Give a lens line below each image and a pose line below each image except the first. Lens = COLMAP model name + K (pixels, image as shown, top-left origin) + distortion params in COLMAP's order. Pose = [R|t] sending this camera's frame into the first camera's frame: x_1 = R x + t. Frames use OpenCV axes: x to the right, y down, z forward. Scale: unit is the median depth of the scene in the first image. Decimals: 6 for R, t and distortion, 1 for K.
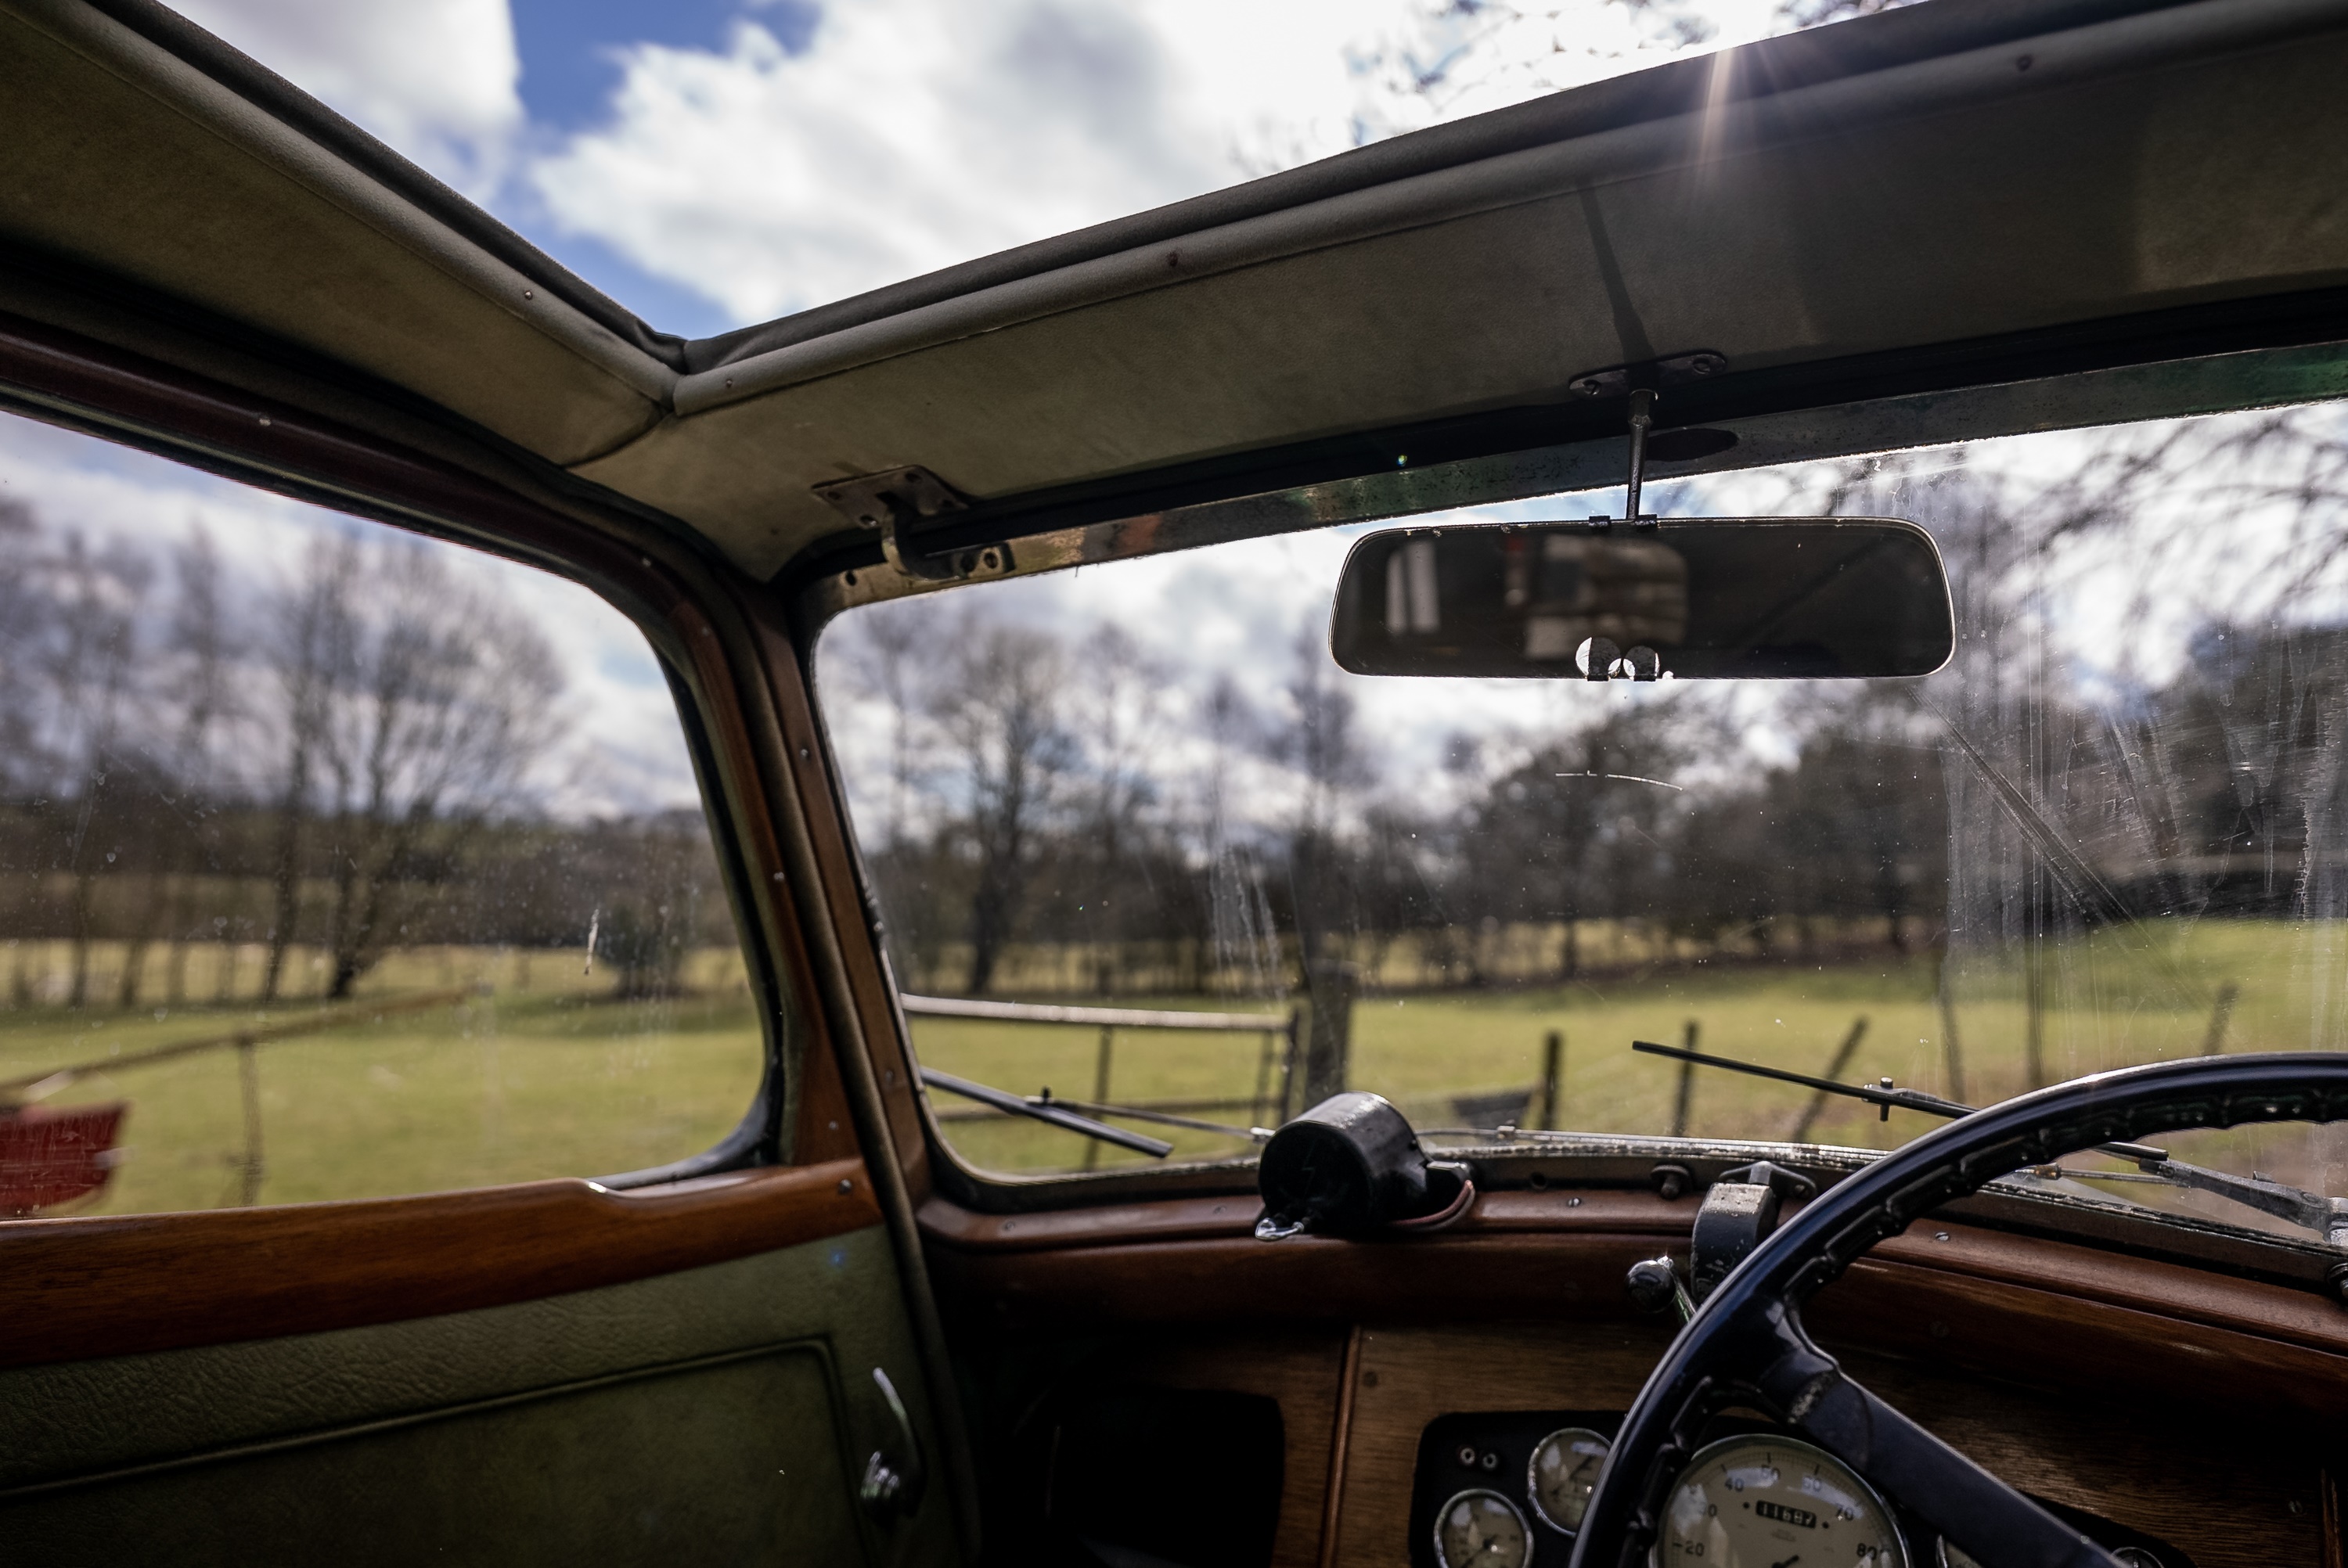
lens RADIAL K [[1666.6, 0, 1171.1], [0, 1666.6, 785.3], [0, 0, 1]] dist [0.003125, -0.004447]
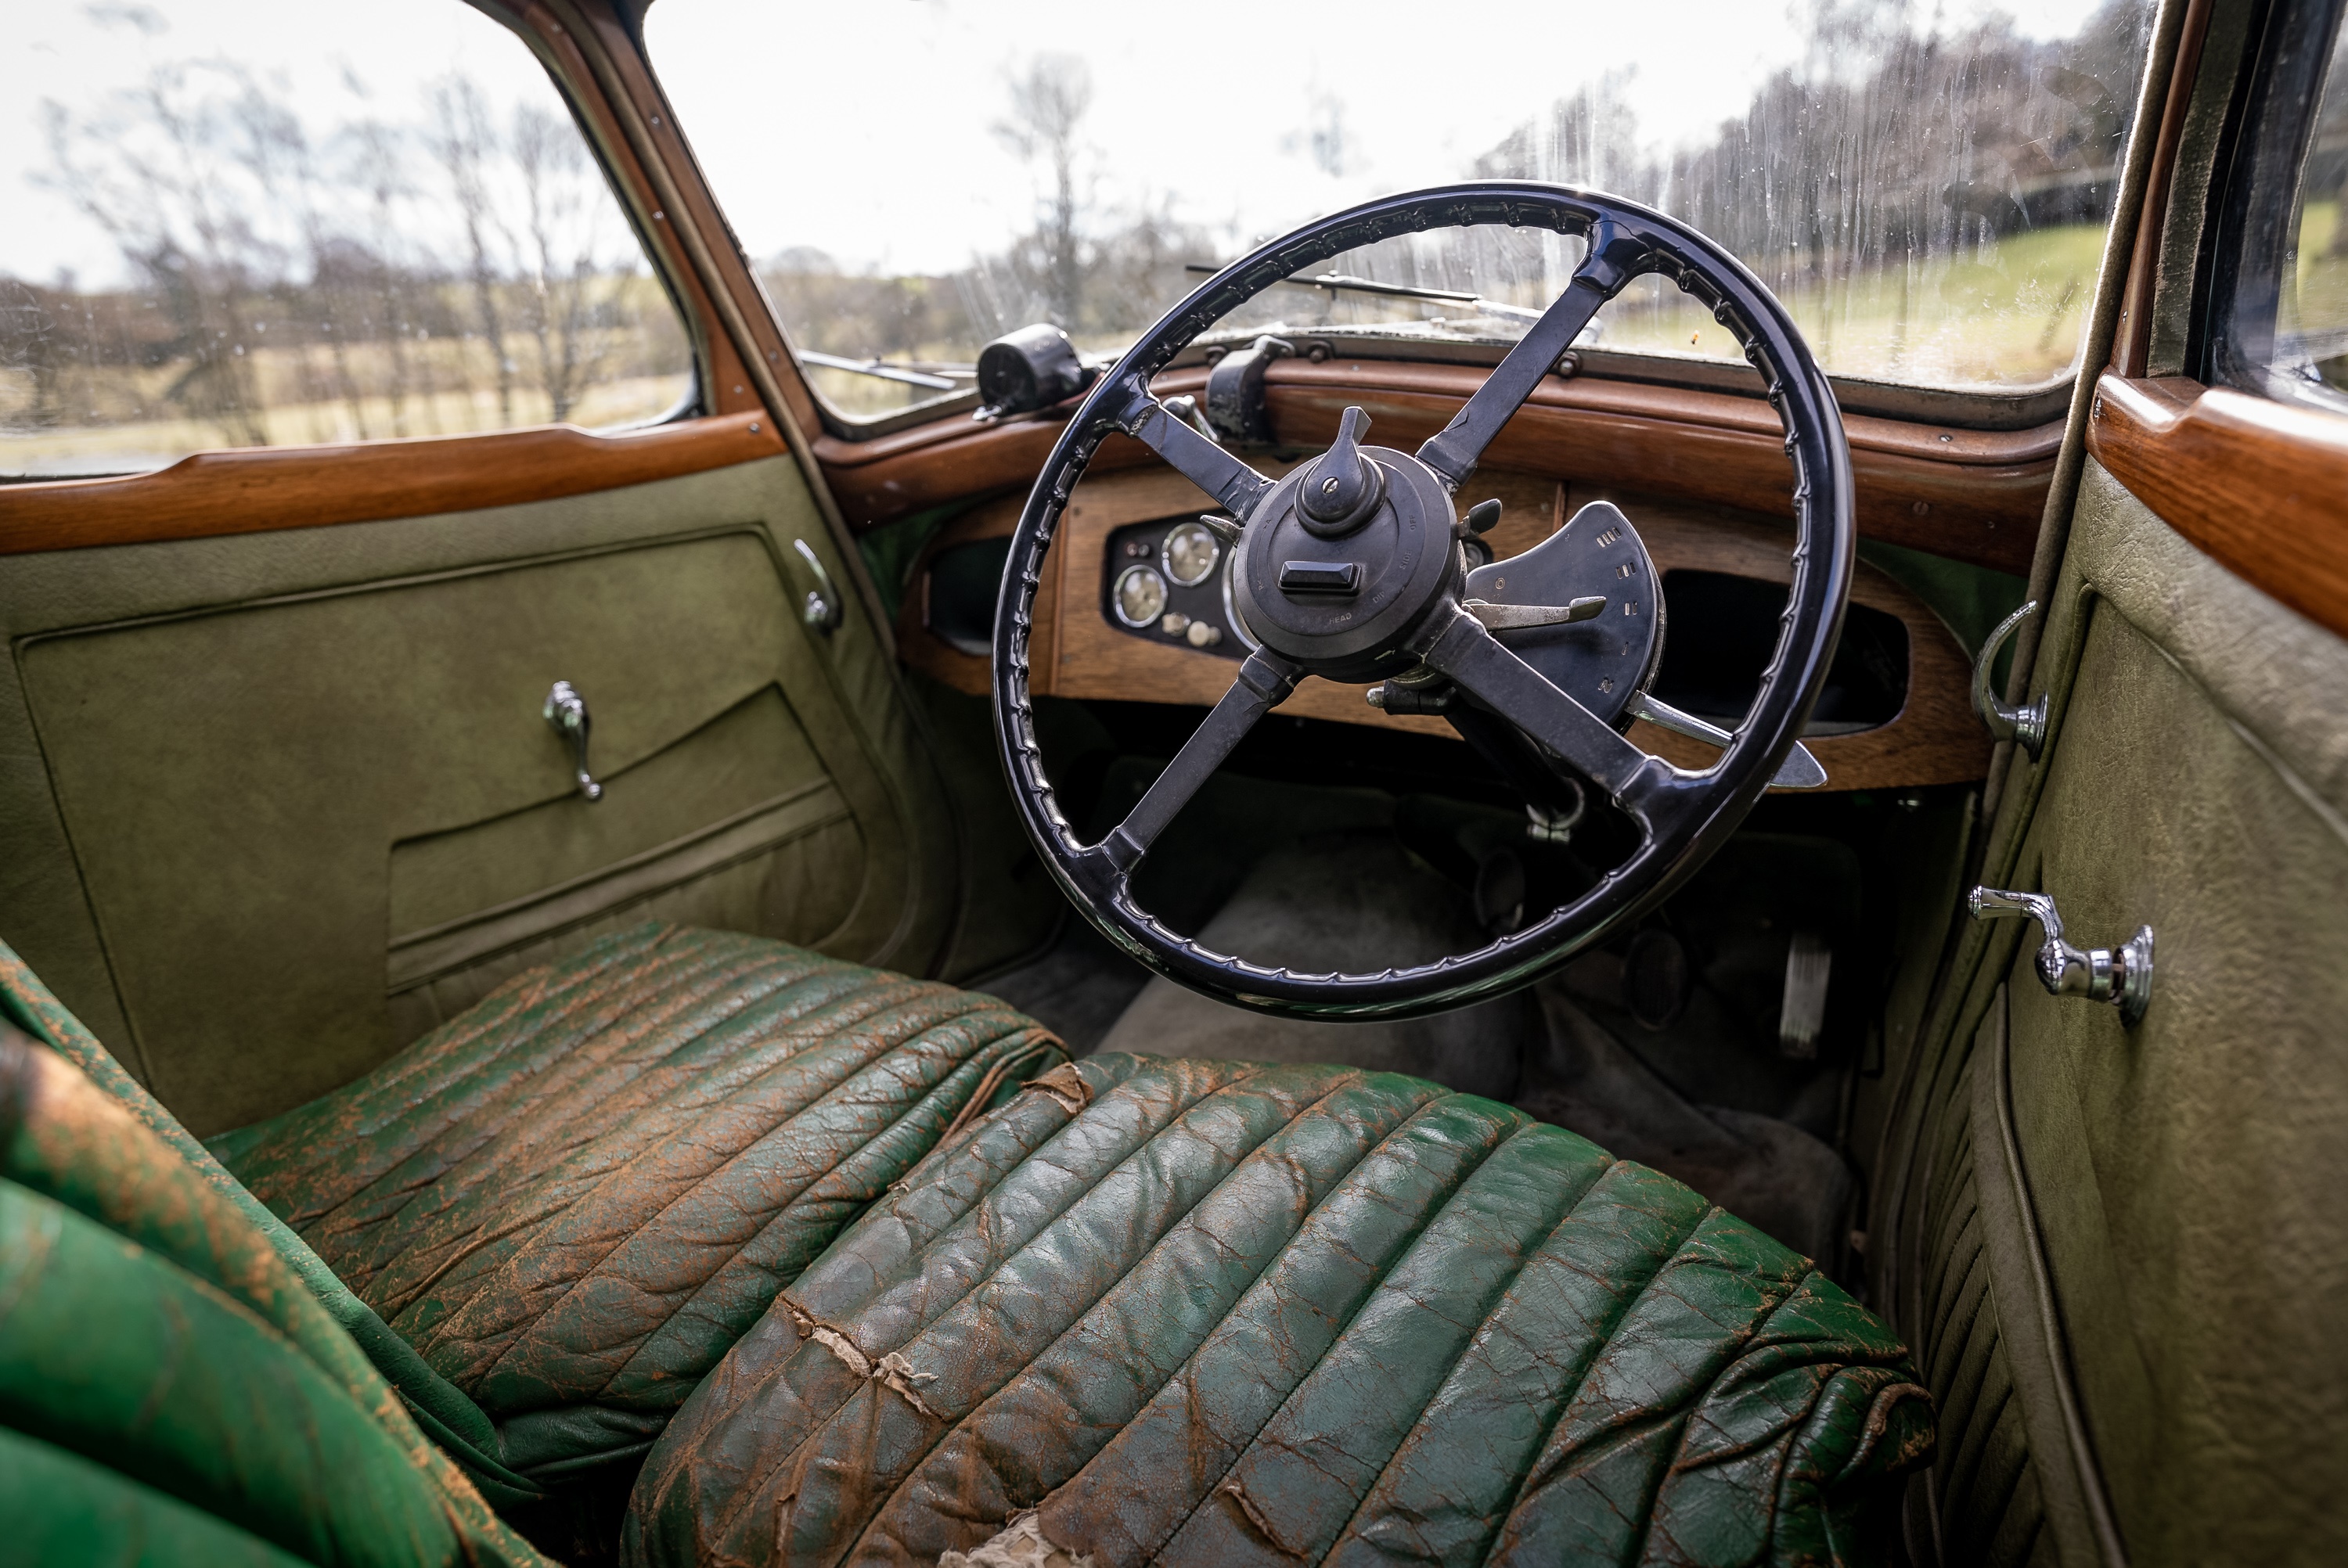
lens RADIAL K [[1294.1, 0, 1171.8], [0, 1294.1, 790.1], [0, 0, 1]] dist [-0.003936, 0.003484]
pose [[0.995913, -0.069303, -0.057916, 0.242881], [0.087285, 0.903298, 0.420040, 0.071791], [0.023206, -0.423379, 0.905655, -0.235380]]
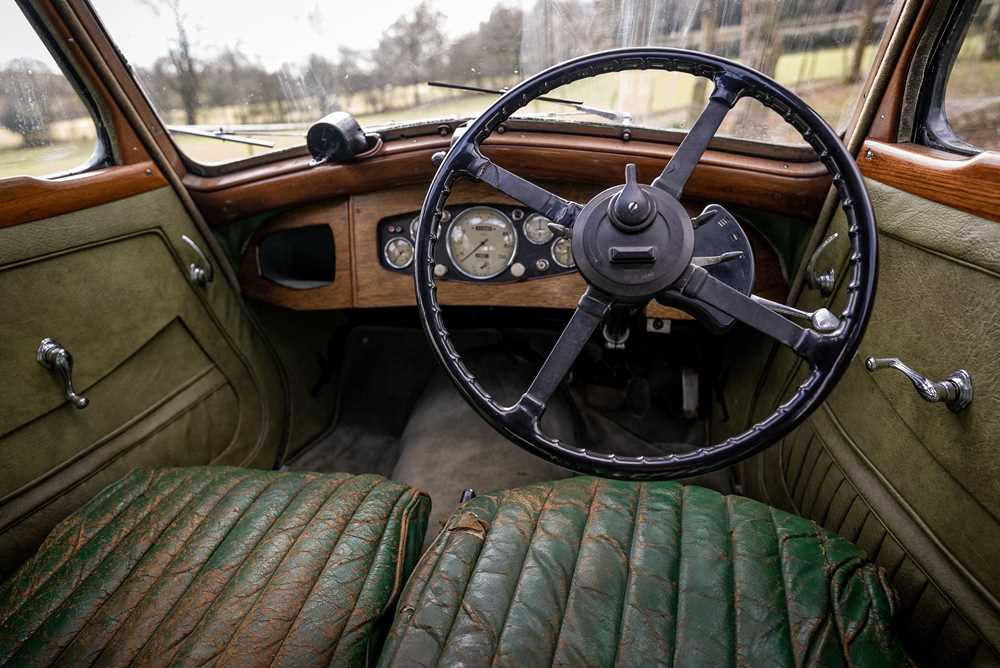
lens RADIAL K [[551.3, 0, 500.4], [0, 551.3, 331.0], [0, 0, 1]] dist [-0.003936, 0.003484]
pose [[0.929167, -0.205839, 0.307050, 0.004016], [0.034216, 0.874950, 0.483003, 0.058082], [-0.368074, -0.438284, 0.820017, -0.037826]]
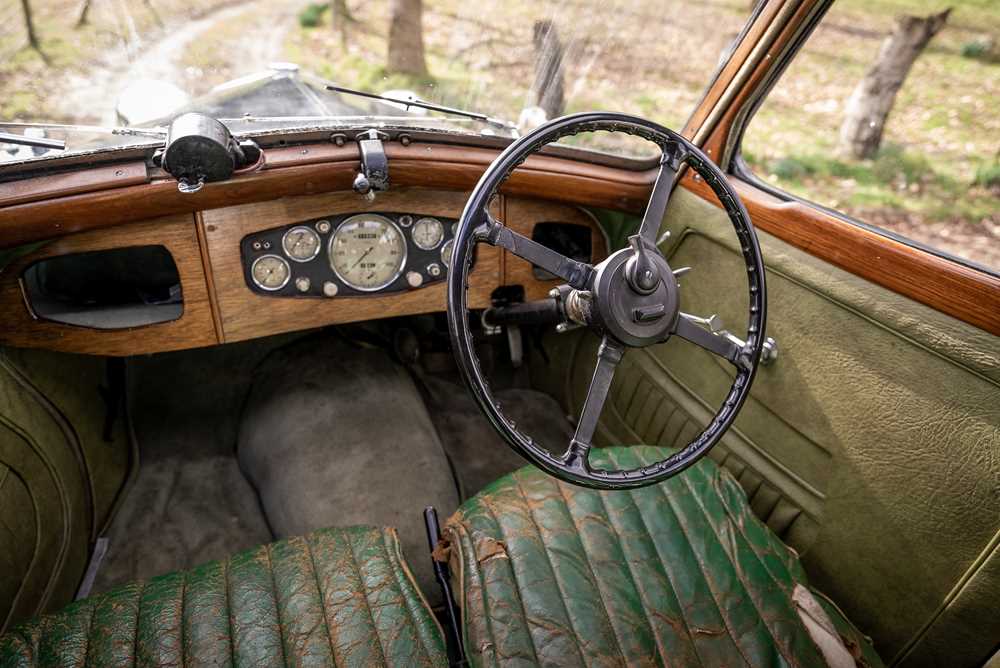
lens RADIAL K [[551.3, 0, 499.8], [0, 551.3, 332.7], [0, 0, 1]] dist [-0.003936, 0.003484]
pose [[0.573799, -0.418211, 0.704169, -0.250460], [-0.169664, 0.780445, 0.601764, -0.080005], [-0.801229, -0.464764, 0.376863, 0.251078]]
